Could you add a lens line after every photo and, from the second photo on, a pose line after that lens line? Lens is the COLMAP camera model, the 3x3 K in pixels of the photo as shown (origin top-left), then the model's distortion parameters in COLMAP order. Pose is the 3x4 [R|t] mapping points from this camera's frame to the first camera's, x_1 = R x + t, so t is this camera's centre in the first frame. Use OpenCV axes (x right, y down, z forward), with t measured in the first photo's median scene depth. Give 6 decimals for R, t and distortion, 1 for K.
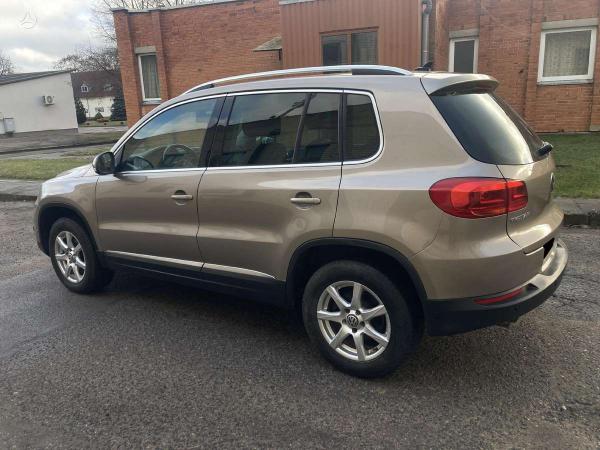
lens RADIAL K [[493.5, 0, 295.3], [0, 493.5, 225.5], [0, 0, 1]] dist [0.033351, -0.035362]
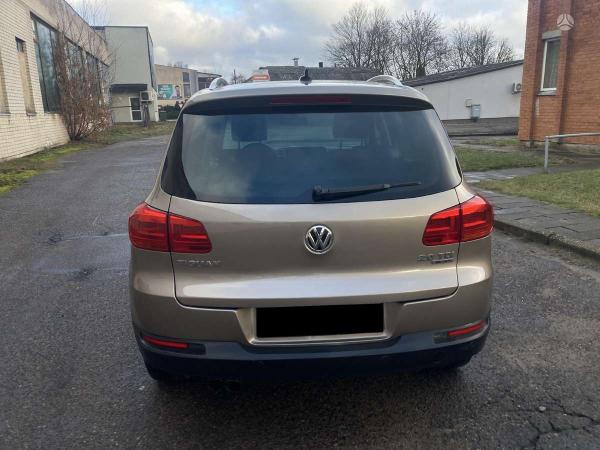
lens RADIAL K [[493.5, 0, 303.4], [0, 493.5, 226.5], [0, 0, 1]] dist [0.033351, -0.035362]
pose [[0.602861, 0.211473, -0.769310, 0.802389], [-0.188486, 0.974689, 0.120225, -0.142188], [0.775263, 0.072525, 0.627461, 0.411119]]
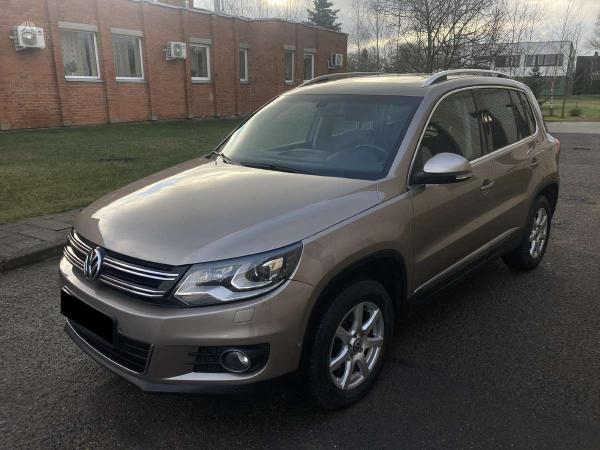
lens RADIAL K [[493.5, 0, 304.0], [0, 493.5, 225.6], [0, 0, 1]] dist [0.033351, -0.035362]
pose [[0.142534, -0.225698, 0.963714, -1.126299], [0.227355, 0.955086, 0.190052, -0.226808], [-0.963324, 0.192016, 0.187446, 1.037023]]
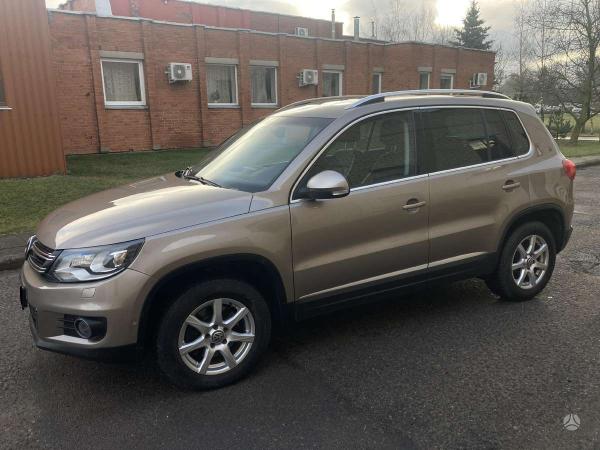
lens RADIAL K [[493.5, 0, 299.1], [0, 493.5, 224.9], [0, 0, 1]] dist [0.033351, -0.035362]
pose [[0.459621, -0.165487, 0.872561, -1.081677], [0.207999, 0.975219, 0.075393, -0.126041], [-0.863415, 0.146840, 0.482652, 0.627184]]
